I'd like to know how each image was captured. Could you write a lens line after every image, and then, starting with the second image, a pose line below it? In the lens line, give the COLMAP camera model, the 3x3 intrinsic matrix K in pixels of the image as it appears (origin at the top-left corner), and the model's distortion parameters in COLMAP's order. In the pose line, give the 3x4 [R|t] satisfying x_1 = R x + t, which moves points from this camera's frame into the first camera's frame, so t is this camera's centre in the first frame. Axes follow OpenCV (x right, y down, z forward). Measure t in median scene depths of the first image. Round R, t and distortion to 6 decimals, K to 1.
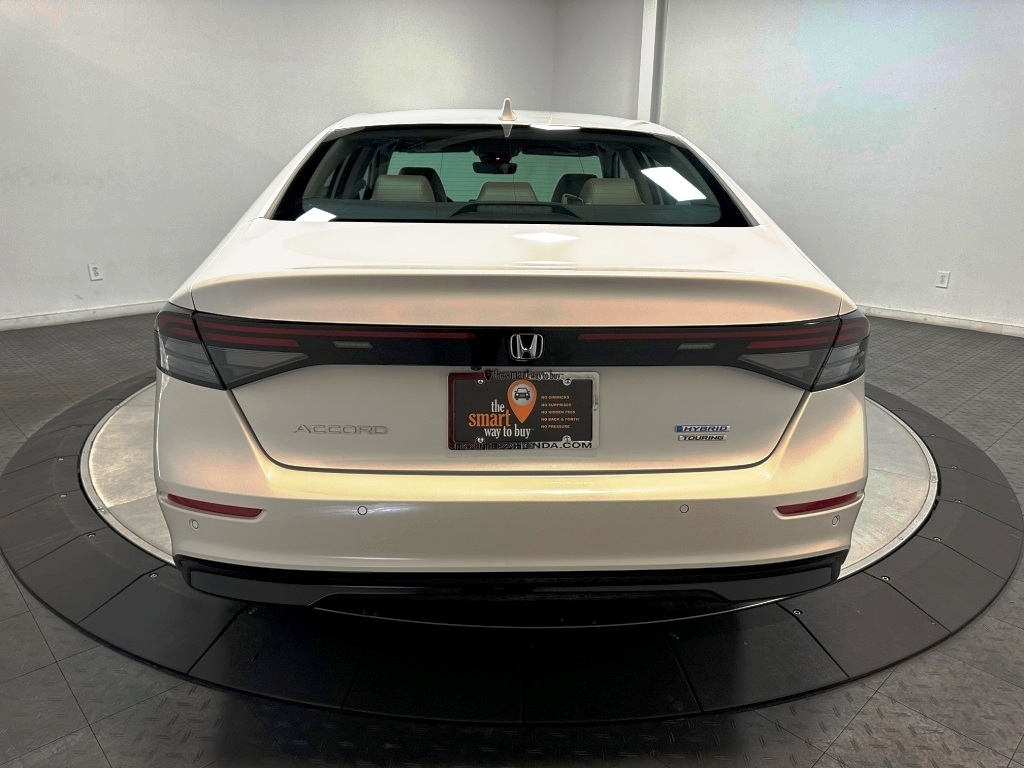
lens RADIAL K [[730.6, 0, 517.7], [0, 730.6, 387.3], [0, 0, 1]] dist [0.011738, -0.016203]
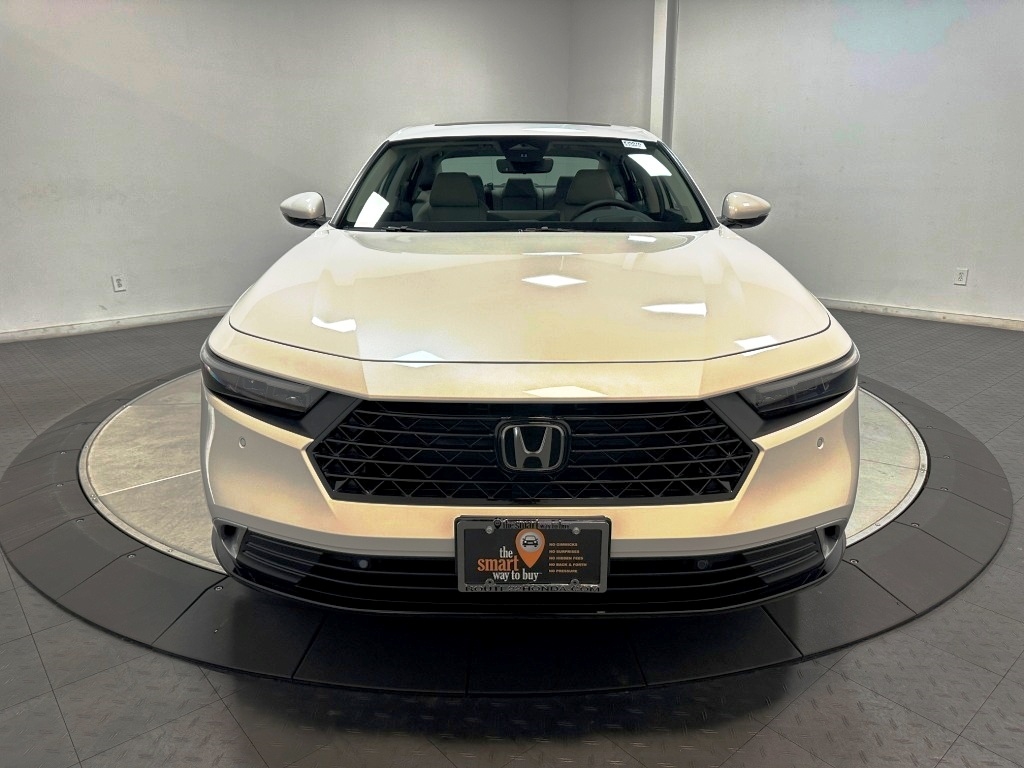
lens RADIAL K [[730.6, 0, 513.6], [0, 730.6, 389.2], [0, 0, 1]] dist [0.011738, -0.016203]
pose [[0.998619, -0.009269, -0.051721, 0.094012], [0.008419, 0.999826, -0.016623, 0.040023], [0.051866, 0.016165, 0.998523, -0.011143]]
